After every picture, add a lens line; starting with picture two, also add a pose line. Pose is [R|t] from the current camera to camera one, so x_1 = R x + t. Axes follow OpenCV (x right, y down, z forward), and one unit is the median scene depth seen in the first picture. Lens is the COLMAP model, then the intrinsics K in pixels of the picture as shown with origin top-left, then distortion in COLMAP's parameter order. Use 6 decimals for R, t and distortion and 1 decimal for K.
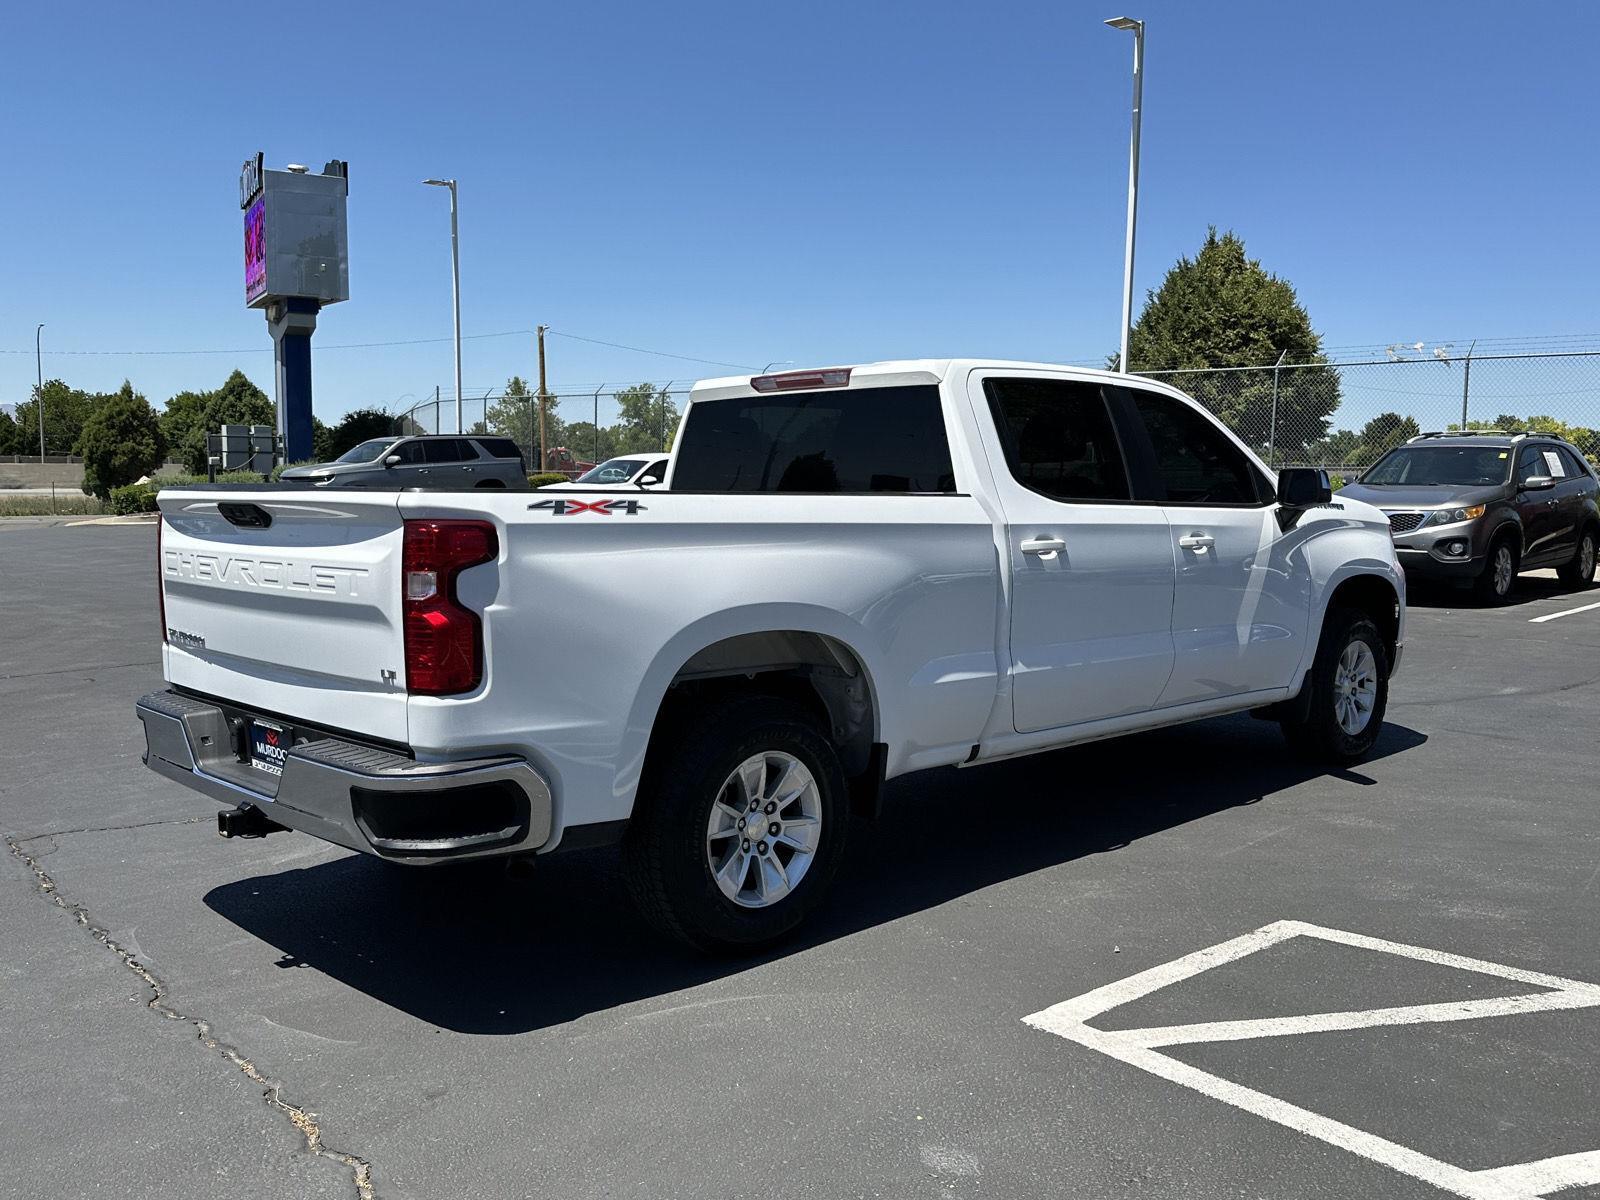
lens RADIAL K [[1366.8, 0, 807.5], [0, 1366.8, 600.7], [0, 0, 1]] dist [0.171718, -0.359562]
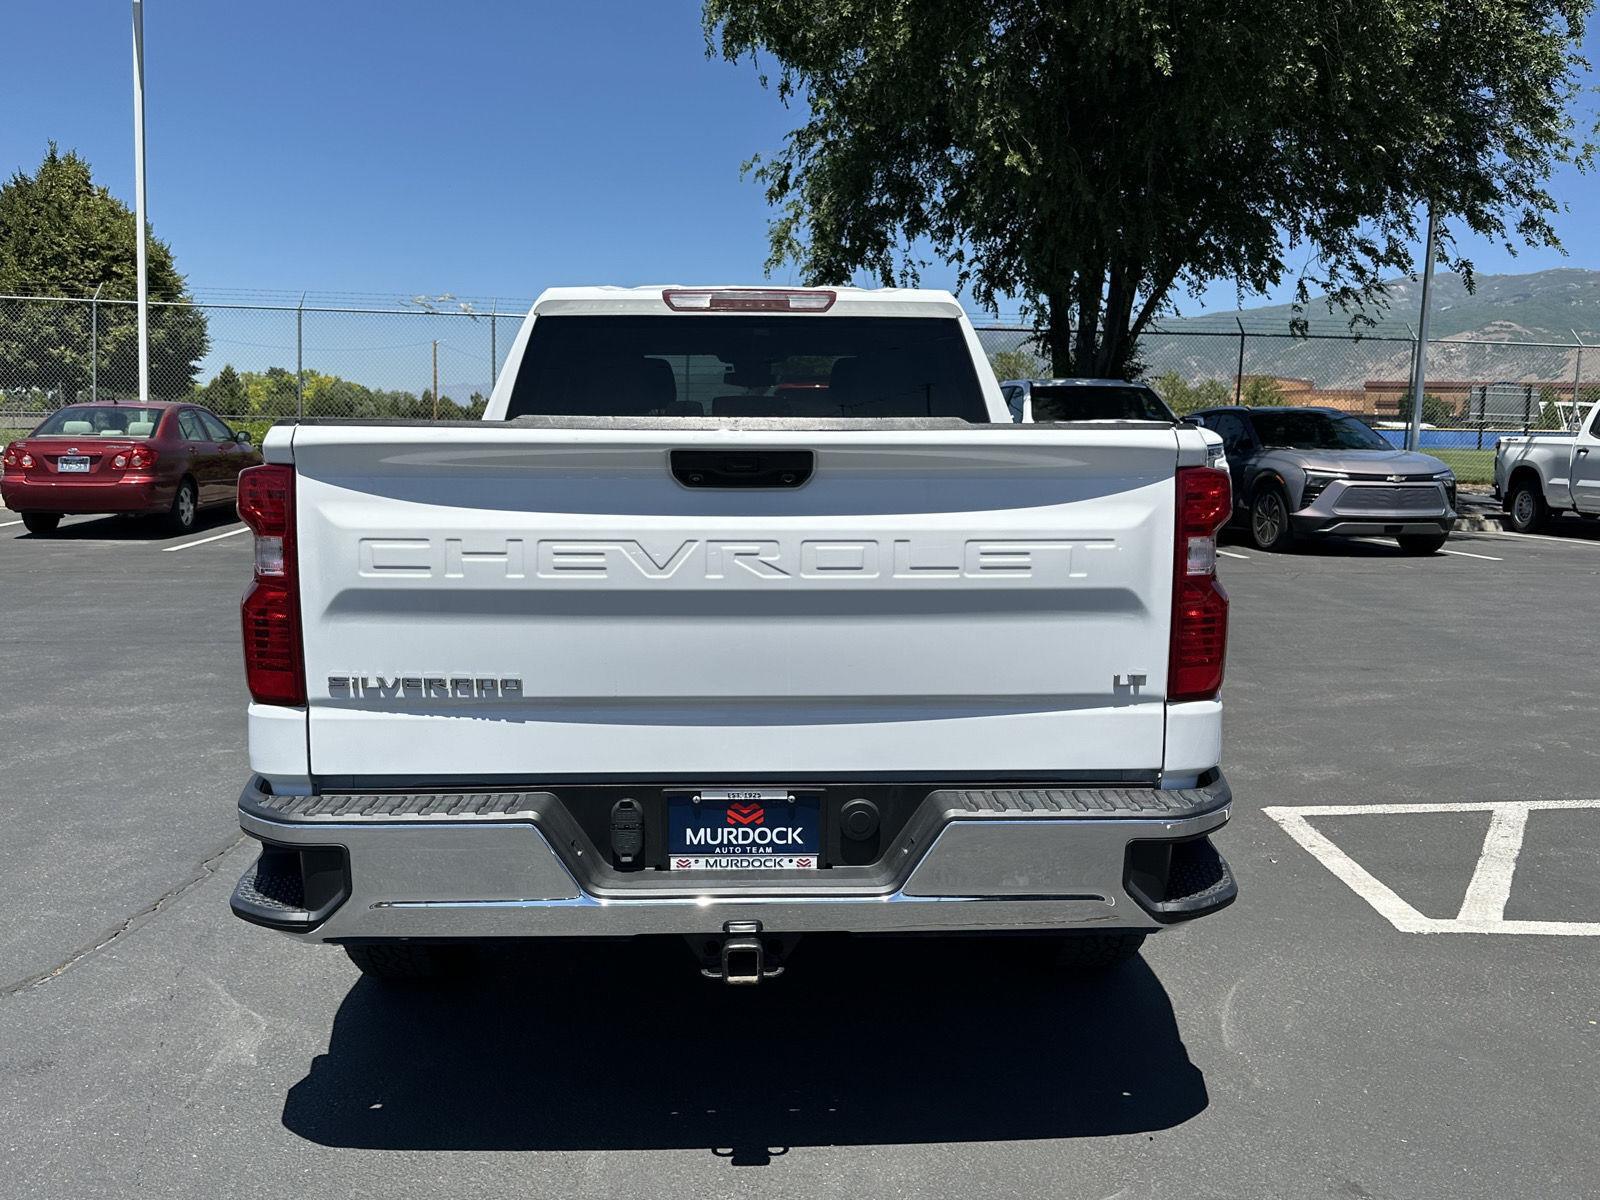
lens RADIAL K [[1370.1, 0, 812.3], [0, 1370.1, 606.3], [0, 0, 1]] dist [0.152595, -0.287504]
pose [[0.673513, -0.085431, 0.734222, -0.636939], [0.056618, 0.996343, 0.063994, -0.028236], [-0.737004, -0.001531, 0.675887, 0.423822]]
